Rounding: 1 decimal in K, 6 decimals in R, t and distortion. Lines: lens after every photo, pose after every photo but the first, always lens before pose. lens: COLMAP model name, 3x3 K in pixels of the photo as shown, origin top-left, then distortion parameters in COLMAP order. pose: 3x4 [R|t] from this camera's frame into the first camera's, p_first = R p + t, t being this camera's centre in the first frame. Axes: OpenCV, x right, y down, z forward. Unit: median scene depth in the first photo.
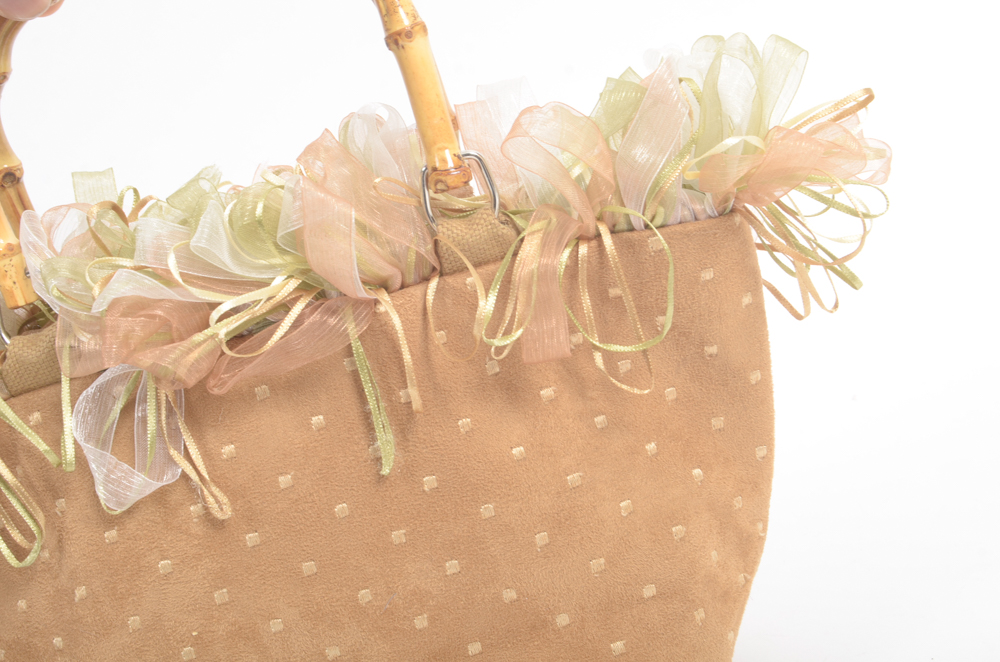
lens RADIAL K [[1422.6, 0, 500.0], [0, 1422.6, 331.0], [0, 0, 1]] dist [-0.027786, -0.074649]
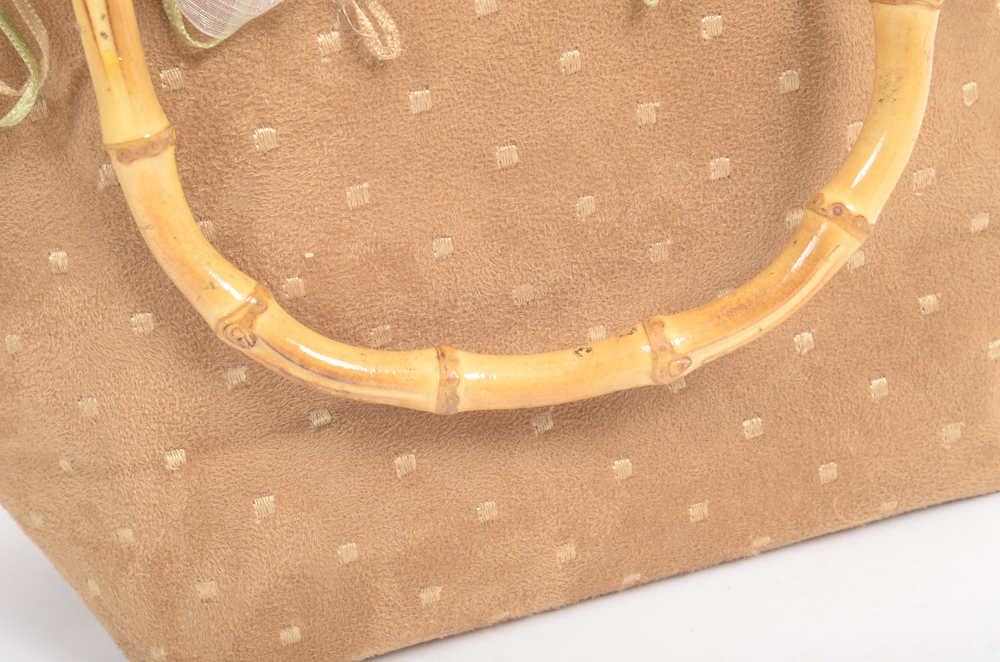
lens RADIAL K [[1422.6, 0, 500.0], [0, 1422.6, 331.0], [0, 0, 1]] dist [-0.027786, -0.074649]
pose [[0.980939, 0.035047, 0.191131, -0.248976], [-0.081886, 0.966557, 0.243027, 0.092936], [-0.176221, -0.254045, 0.951003, 0.411877]]
